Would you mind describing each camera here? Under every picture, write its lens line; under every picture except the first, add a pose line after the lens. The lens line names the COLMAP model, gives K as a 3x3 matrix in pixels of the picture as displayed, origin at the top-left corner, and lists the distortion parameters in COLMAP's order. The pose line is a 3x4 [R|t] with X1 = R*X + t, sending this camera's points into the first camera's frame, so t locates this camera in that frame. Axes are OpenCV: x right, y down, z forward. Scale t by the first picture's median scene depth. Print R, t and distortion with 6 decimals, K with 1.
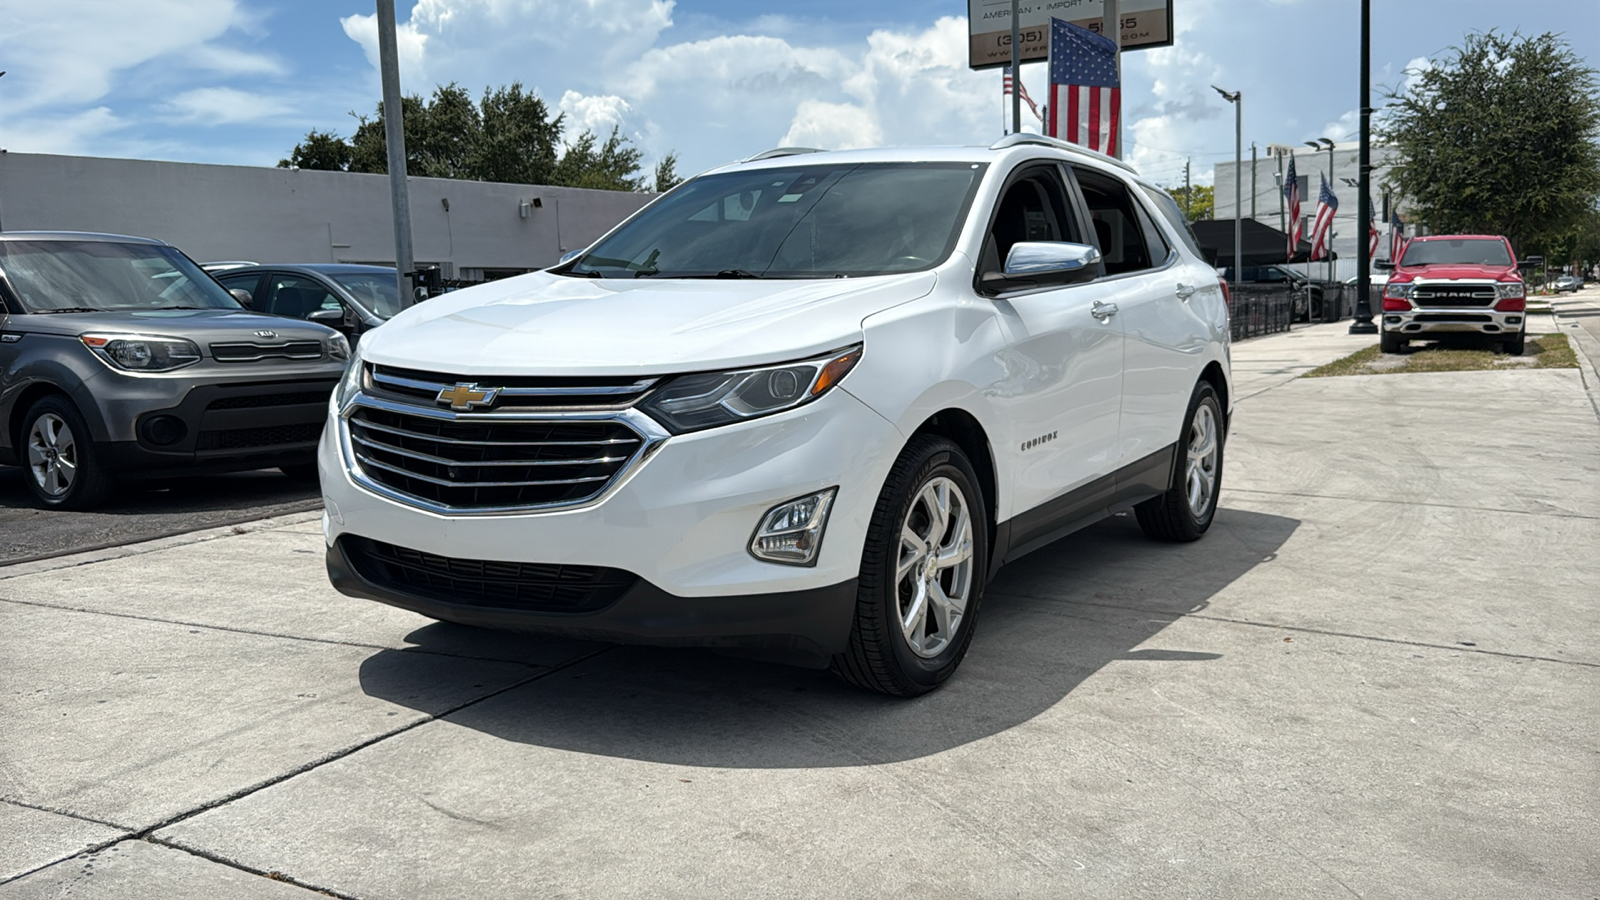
lens RADIAL K [[1386.3, 0, 808.1], [0, 1386.3, 466.3], [0, 0, 1]] dist [0.051721, -0.098092]
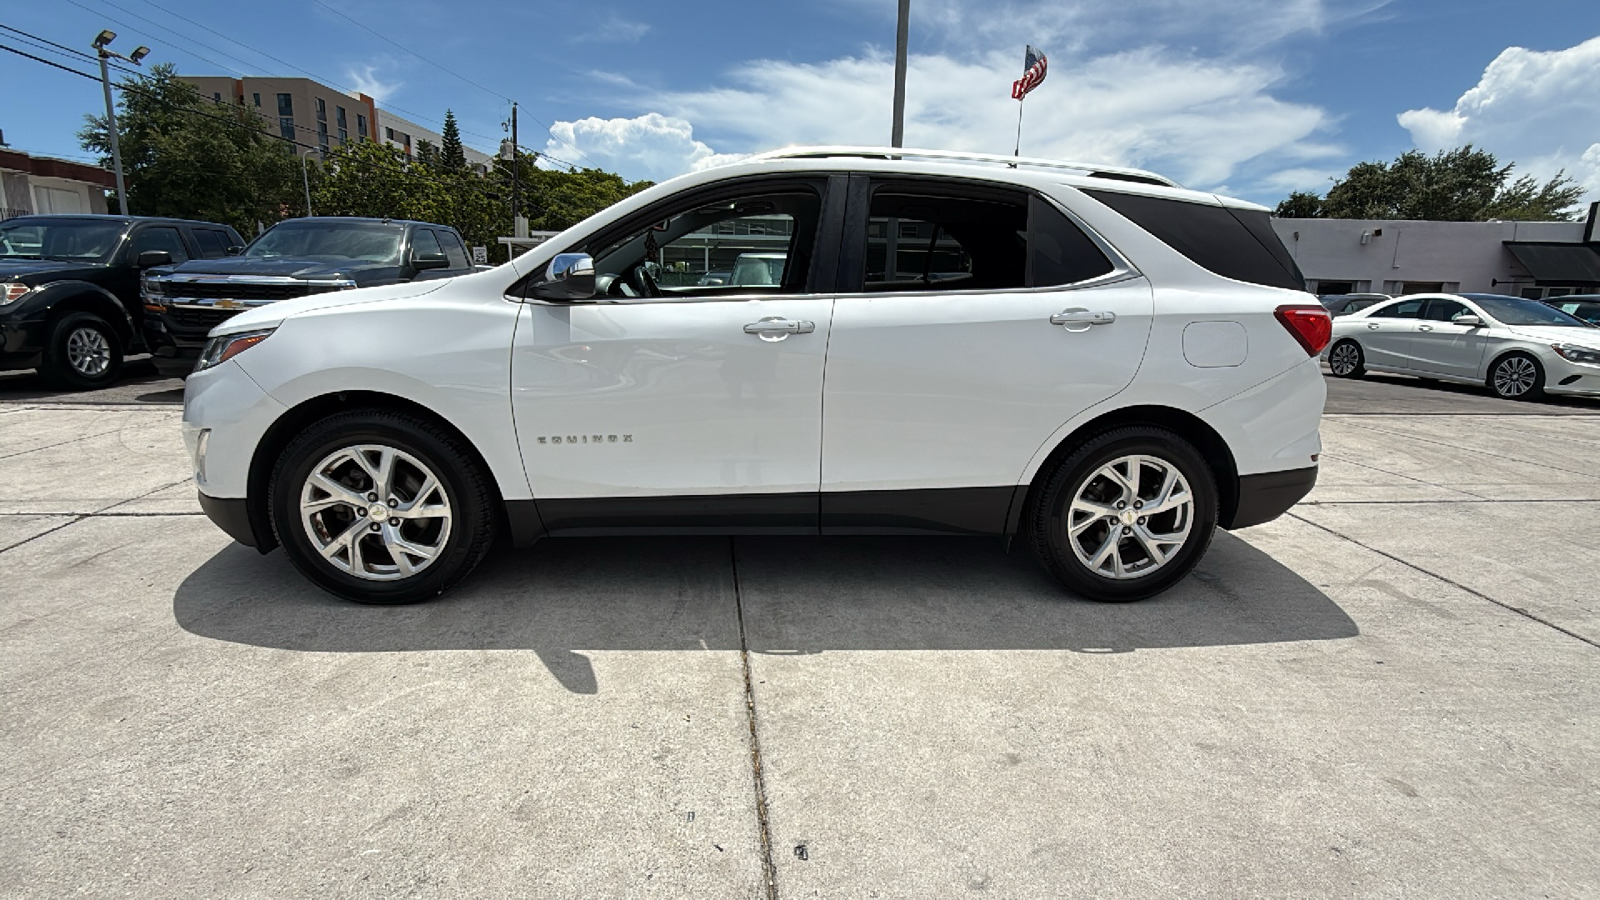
lens RADIAL K [[734.8, 0, 798.5], [0, 734.8, 445.9], [0, 0, 1]] dist [-0.000861, 0.000434]
pose [[0.574812, 0.203582, -0.792556, 0.623798], [-0.134614, 0.978887, 0.153814, -0.107695], [0.807137, 0.018275, 0.590082, 0.679430]]
